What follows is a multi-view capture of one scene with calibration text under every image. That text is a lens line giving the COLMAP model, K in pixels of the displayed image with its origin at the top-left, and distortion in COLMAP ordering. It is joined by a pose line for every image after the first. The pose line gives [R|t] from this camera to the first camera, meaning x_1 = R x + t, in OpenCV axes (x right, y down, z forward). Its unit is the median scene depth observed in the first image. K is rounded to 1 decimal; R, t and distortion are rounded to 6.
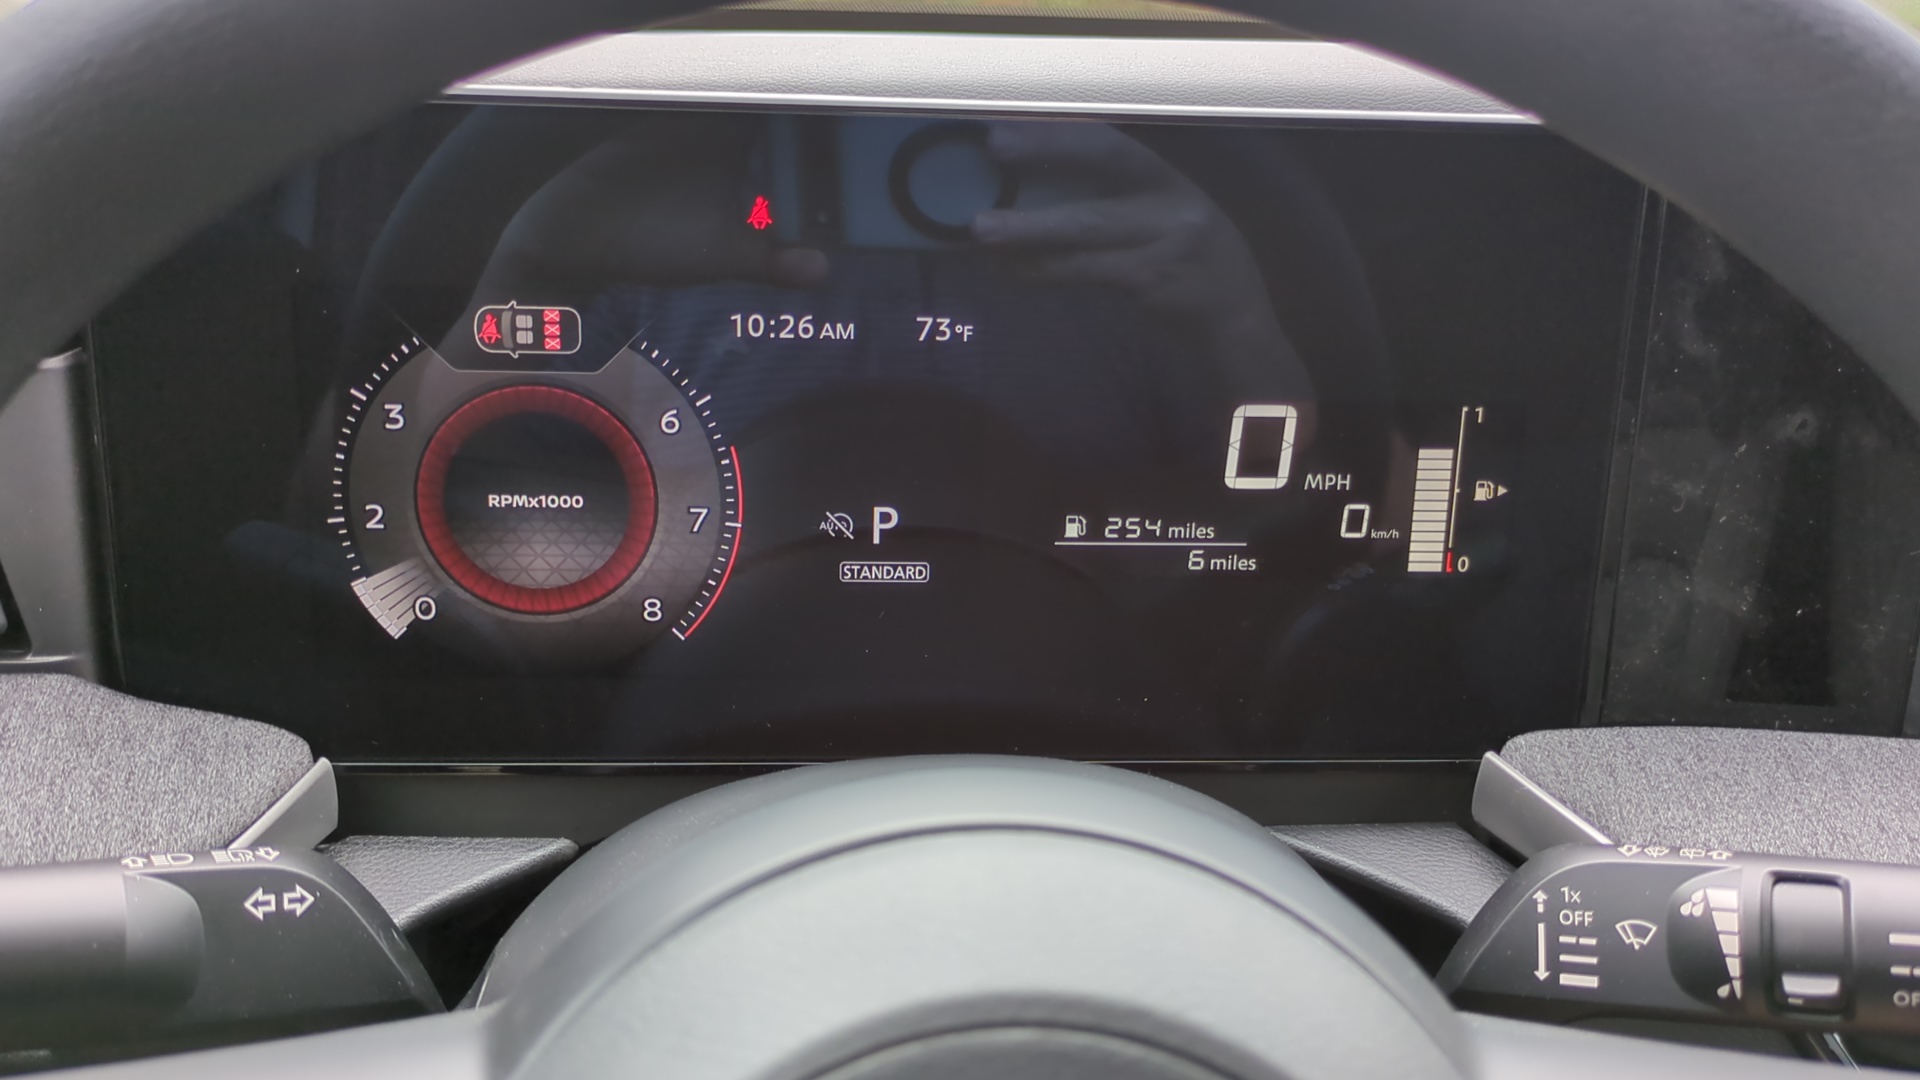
lens RADIAL K [[1583.9, 0, 963.6], [0, 1583.9, 548.9], [0, 0, 1]] dist [0.009288, -0.007513]
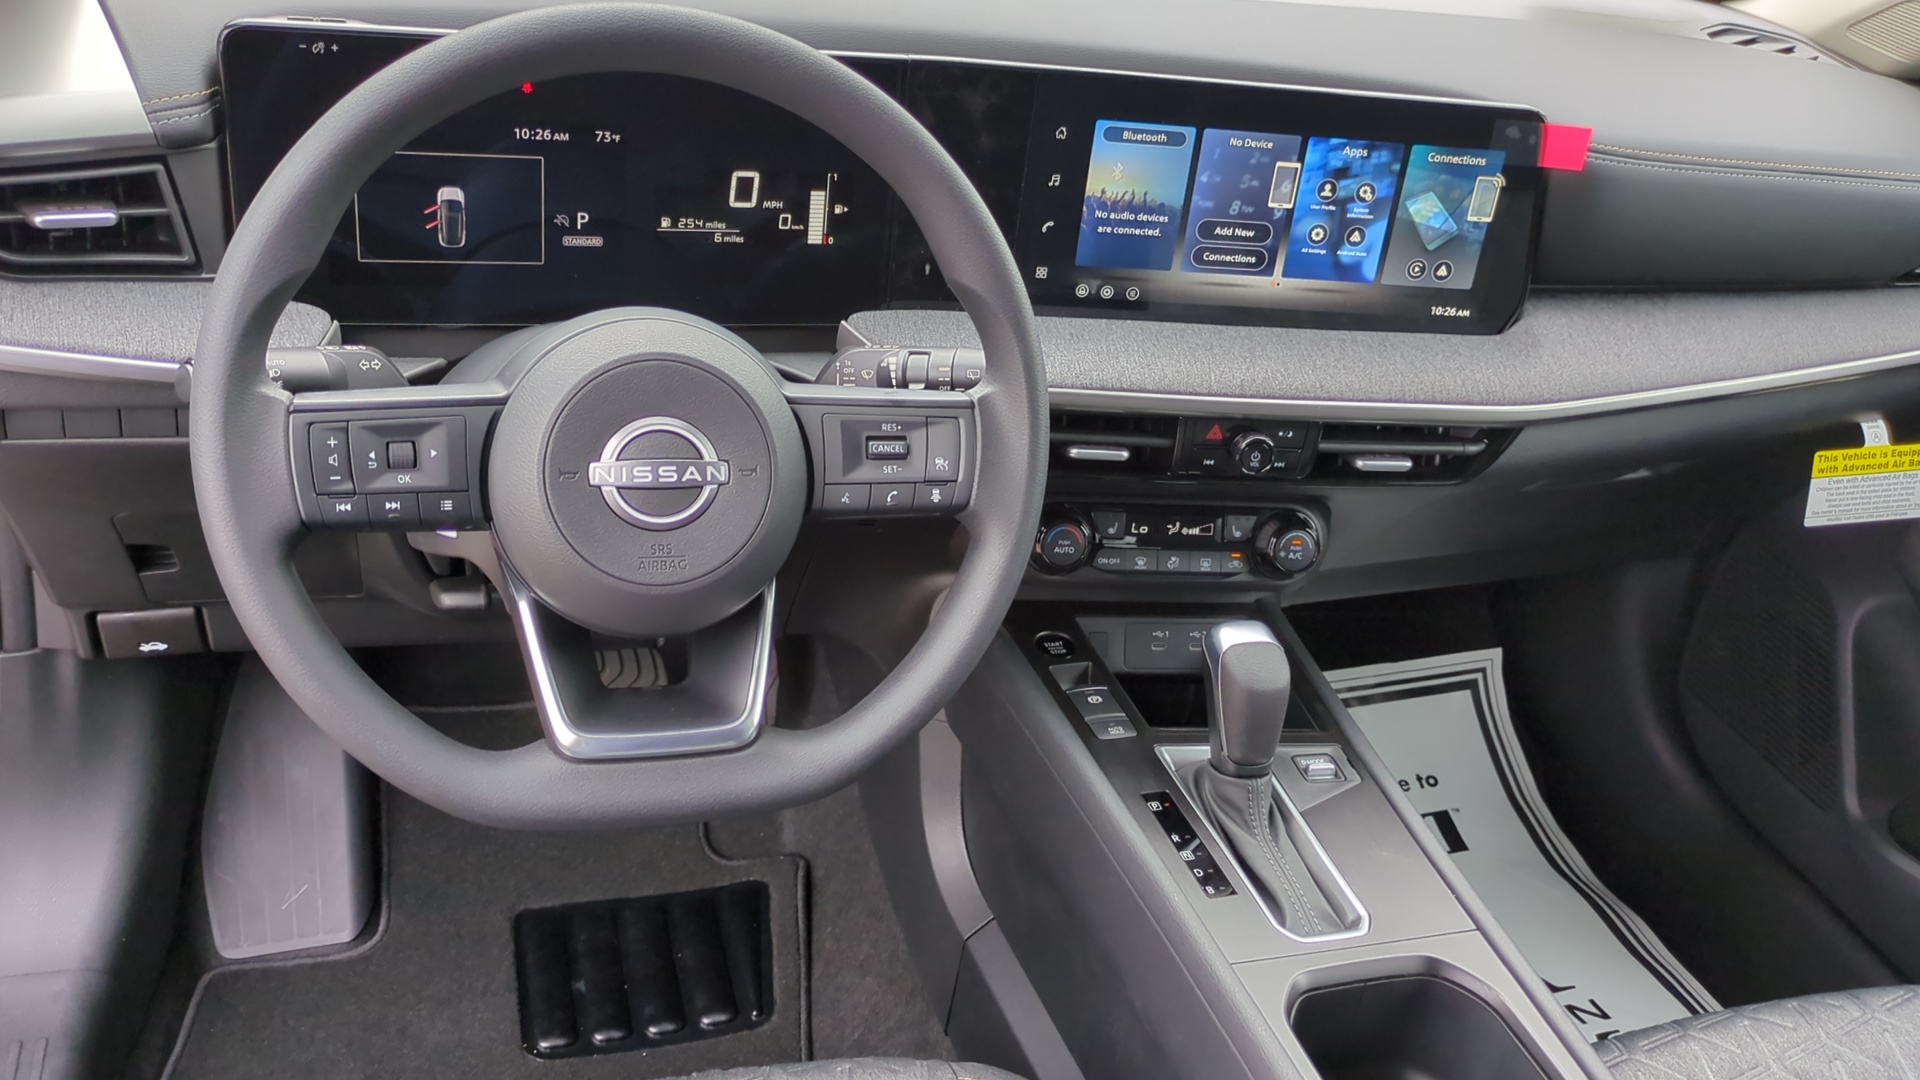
lens RADIAL K [[1583.9, 0, 965.2], [0, 1583.9, 555.6], [0, 0, 1]] dist [0.009288, -0.007513]
pose [[0.964315, -0.039956, 0.261726, -0.135240], [-0.019769, 0.974921, 0.221672, -0.062064], [-0.264019, -0.218935, 0.939341, -1.426046]]
